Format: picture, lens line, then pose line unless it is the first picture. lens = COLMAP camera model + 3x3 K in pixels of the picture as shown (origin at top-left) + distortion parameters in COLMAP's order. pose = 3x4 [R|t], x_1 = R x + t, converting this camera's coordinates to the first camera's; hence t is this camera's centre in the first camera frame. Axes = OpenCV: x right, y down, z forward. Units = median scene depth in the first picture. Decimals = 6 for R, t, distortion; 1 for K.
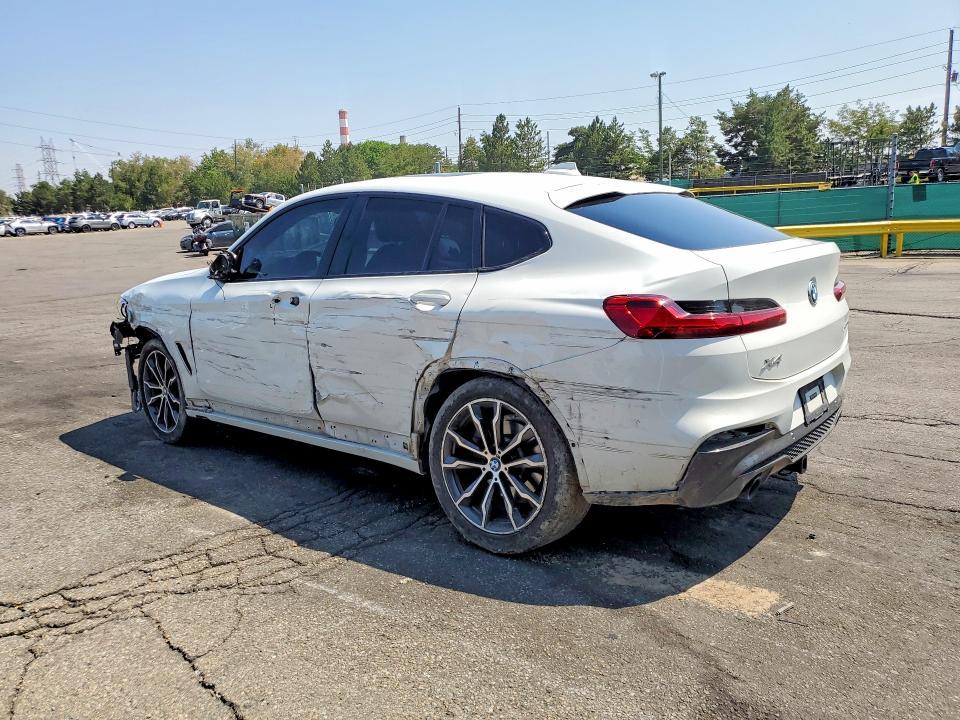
lens RADIAL K [[834.4, 0, 480.0], [0, 834.4, 360.0], [0, 0, 1]] dist [0.009860, 0.011657]
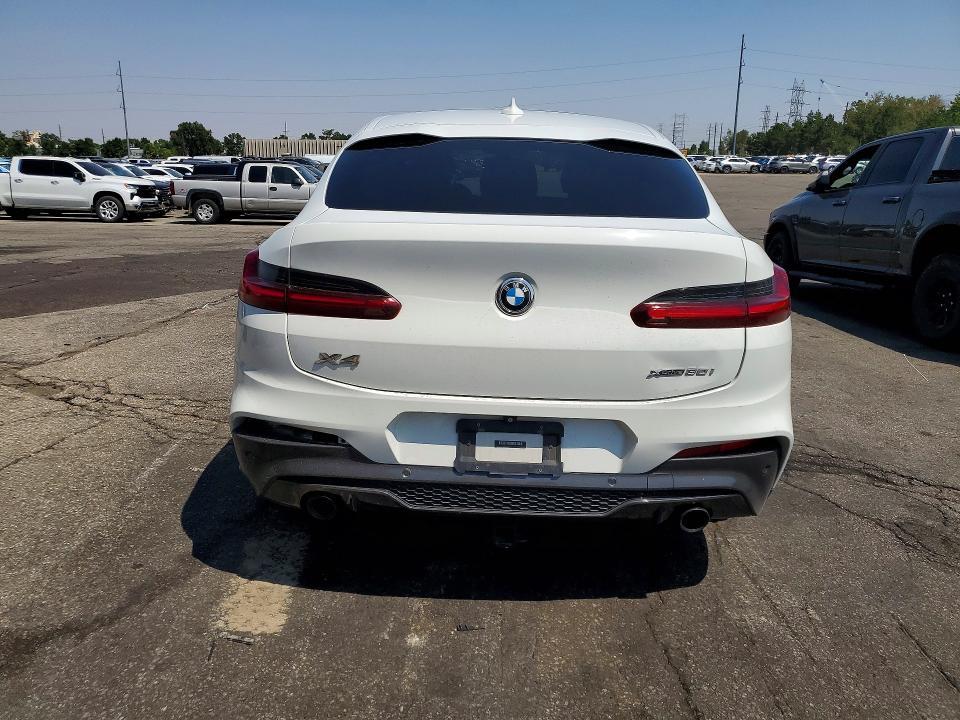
lens RADIAL K [[834.4, 0, 480.0], [0, 834.4, 360.0], [0, 0, 1]] dist [0.009860, 0.011657]
pose [[0.549592, 0.240069, -0.800197, 0.199805], [-0.187675, 0.968820, 0.161759, -0.028237], [0.814080, 0.061276, 0.577510, 0.126029]]
